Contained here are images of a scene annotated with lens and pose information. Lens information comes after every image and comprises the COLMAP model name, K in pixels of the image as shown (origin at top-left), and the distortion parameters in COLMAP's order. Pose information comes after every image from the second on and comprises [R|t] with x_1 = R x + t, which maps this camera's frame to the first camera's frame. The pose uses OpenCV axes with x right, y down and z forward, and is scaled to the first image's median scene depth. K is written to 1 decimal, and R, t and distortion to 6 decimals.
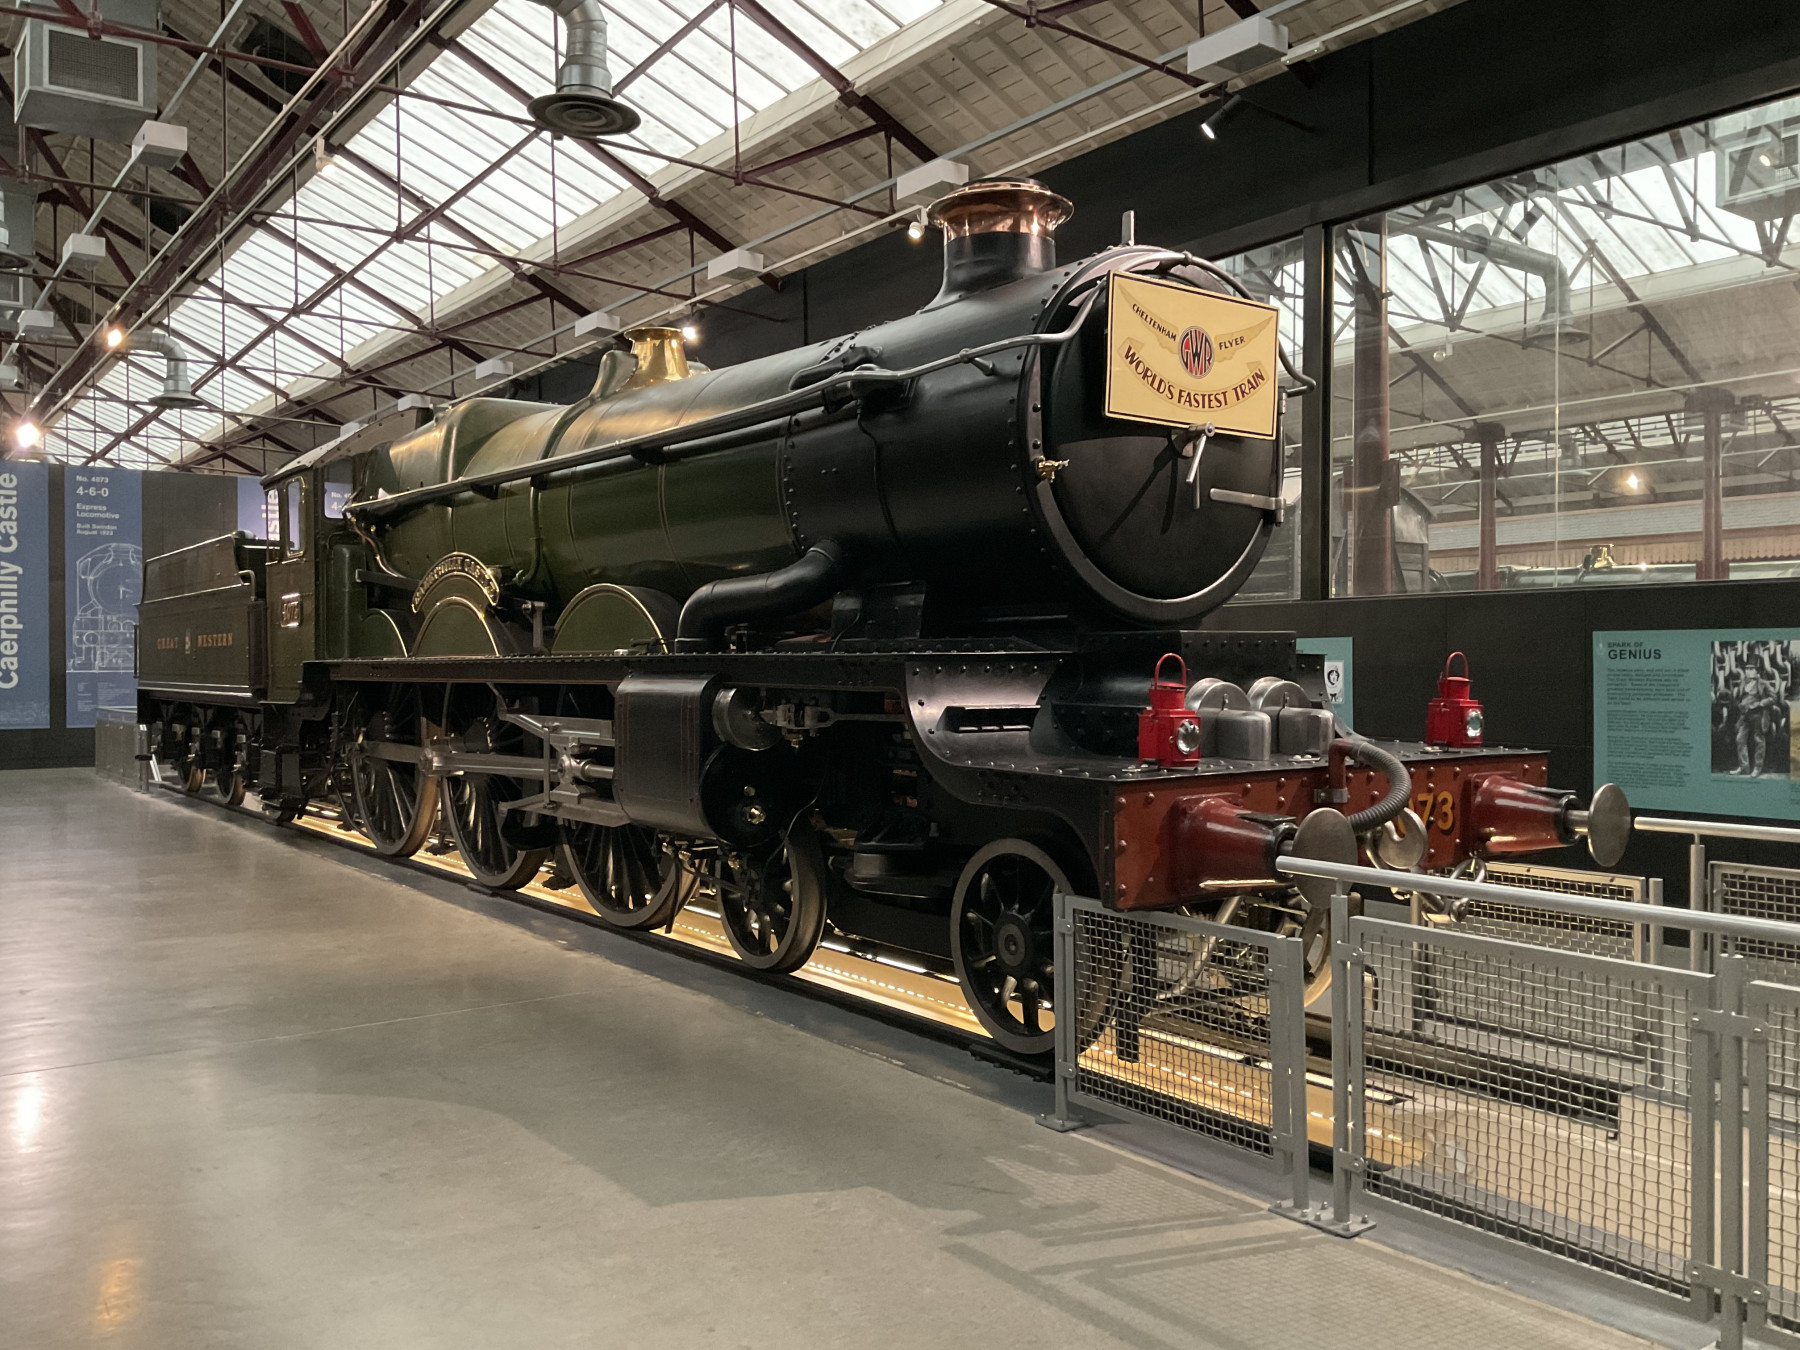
lens RADIAL K [[1580.9, 0, 867.8], [0, 1580.9, 673.9], [0, 0, 1]] dist [0.096198, -0.297278]
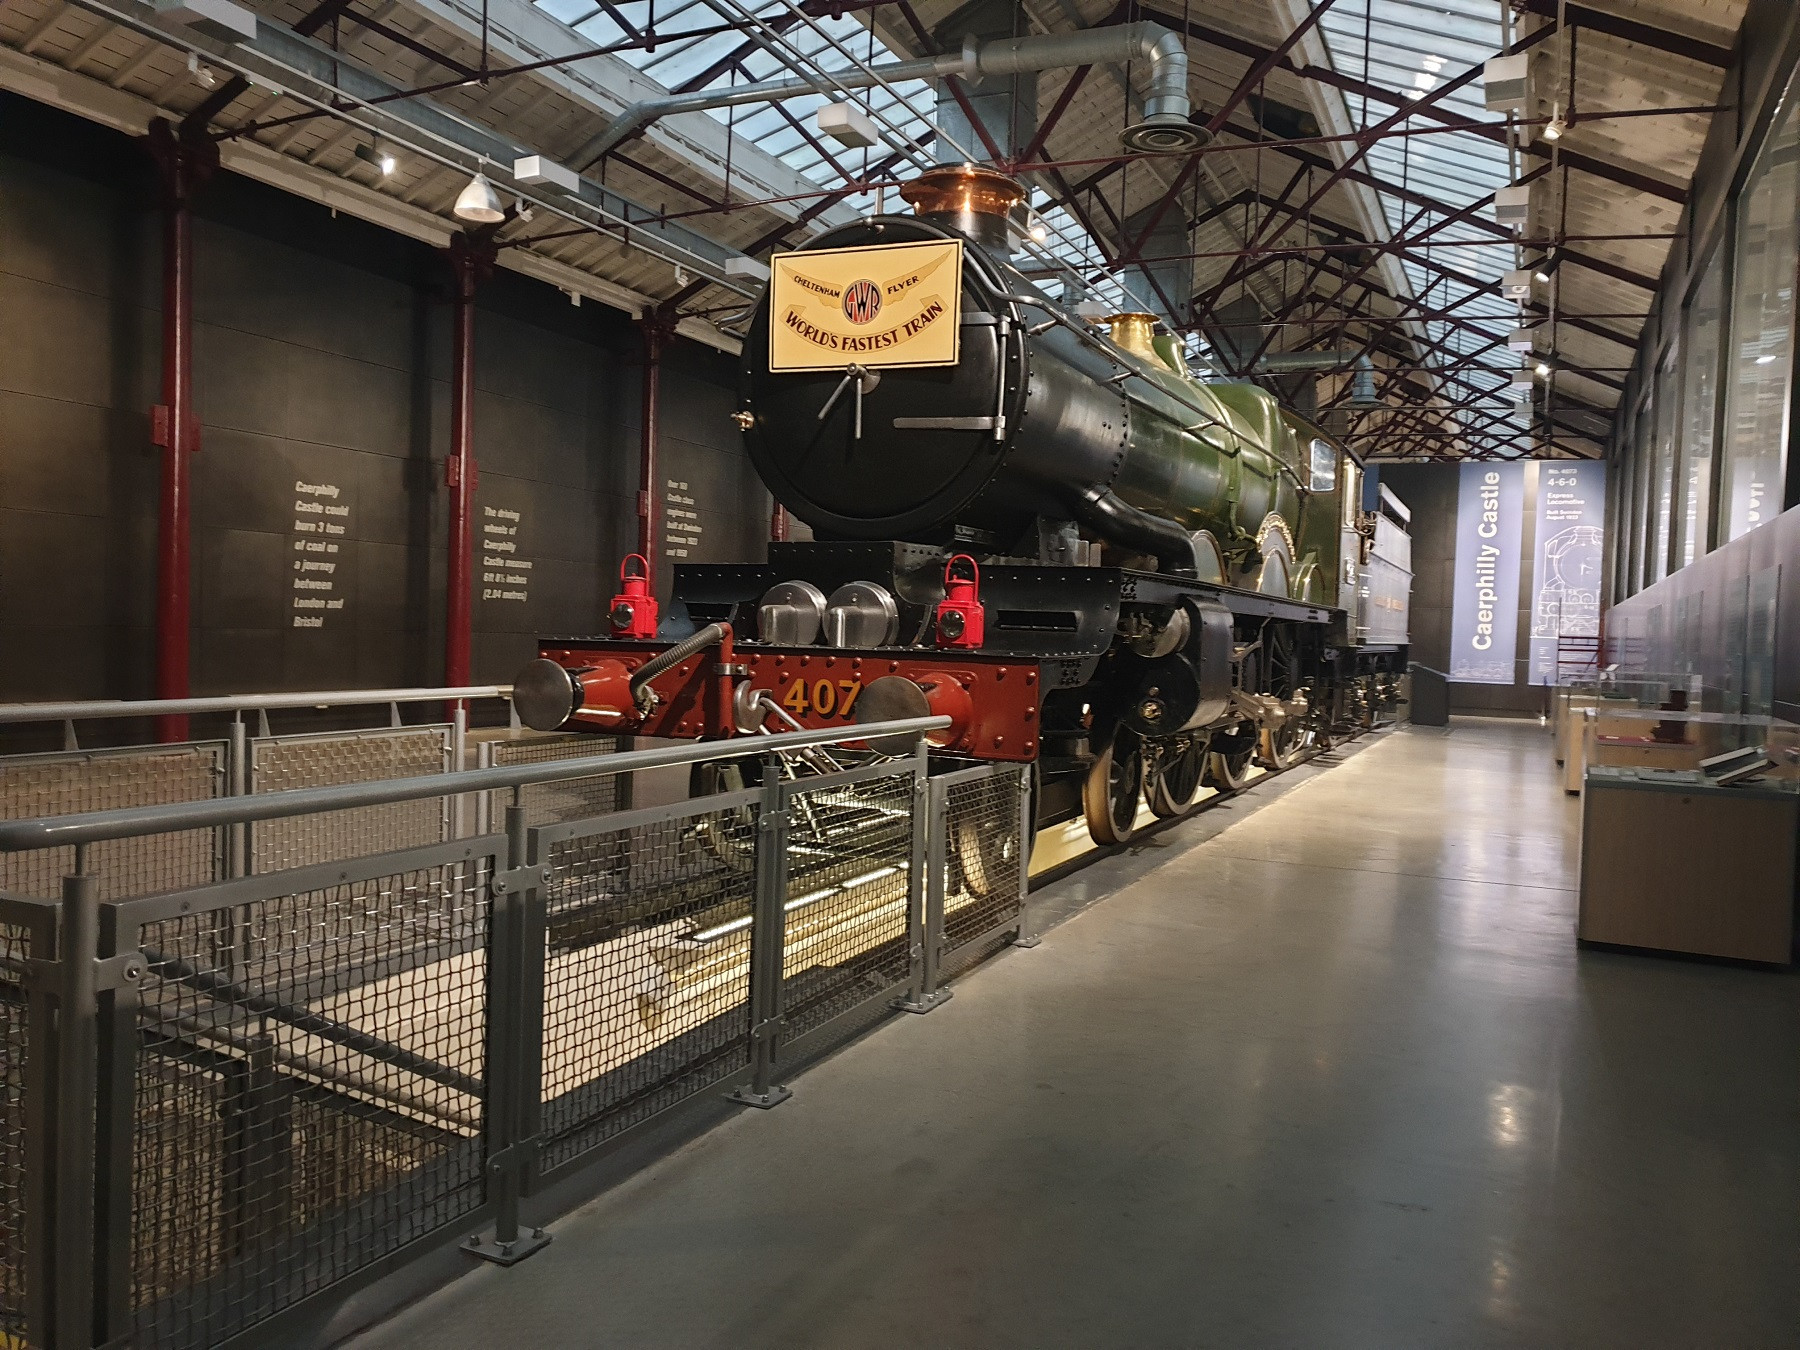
lens RADIAL K [[1405.7, 0, 900.0], [0, 1405.7, 675.0], [0, 0, 1]] dist [0.006286, -0.000332]
pose [[0.522606, 0.054763, -0.850814, 0.726995], [-0.039770, 0.998415, 0.039835, 0.018450], [0.851646, 0.013019, 0.523955, 0.317983]]
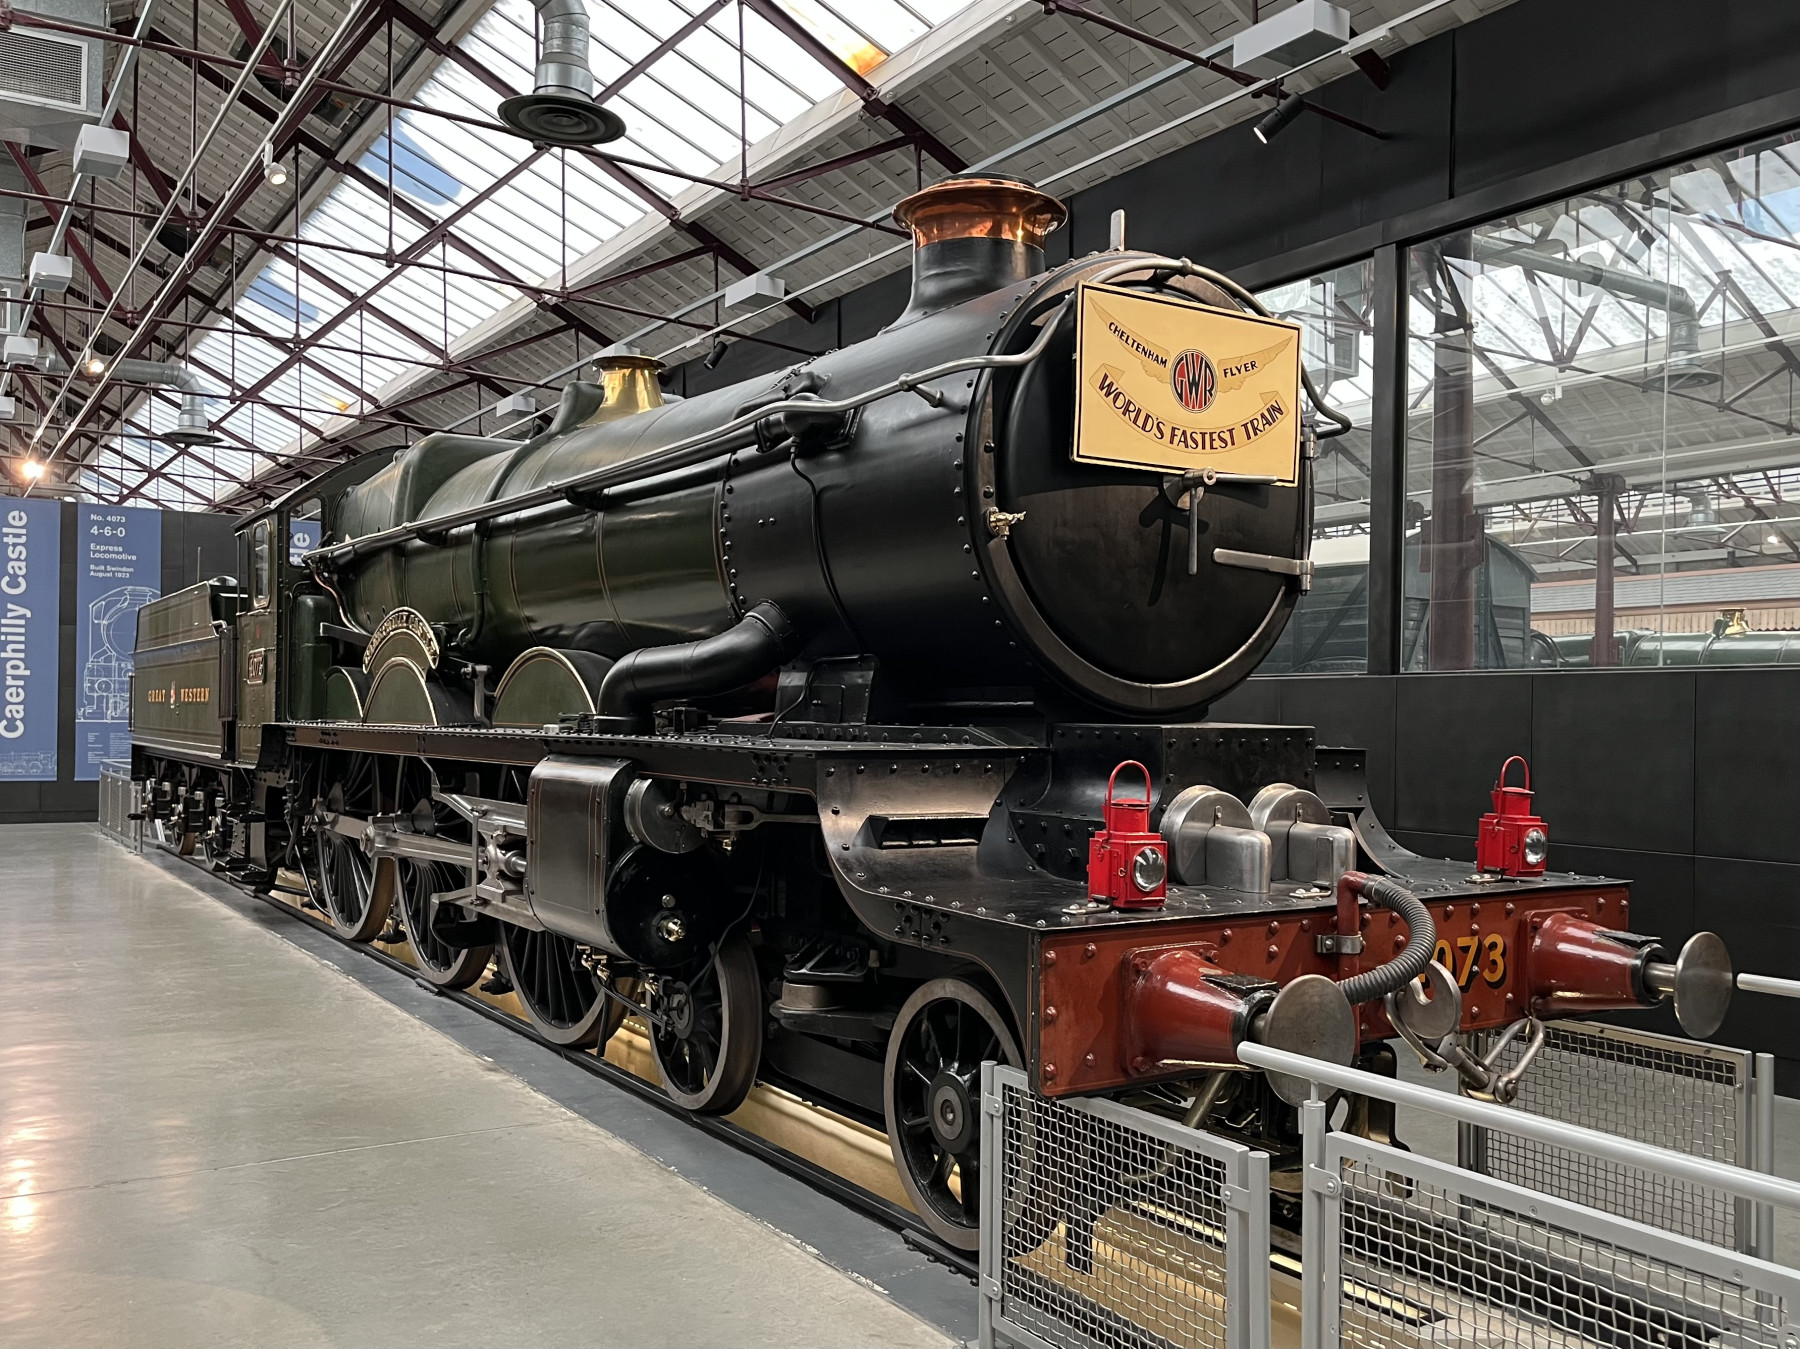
lens RADIAL K [[1629.3, 0, 897.3], [0, 1629.3, 701.8], [0, 0, 1]] dist [-0.002926, 0.001745]
pose [[0.998747, 0.015965, -0.047430, 0.063720], [-0.016618, 0.999772, -0.013404, -0.016427], [0.047206, 0.014176, 0.998785, 0.107825]]
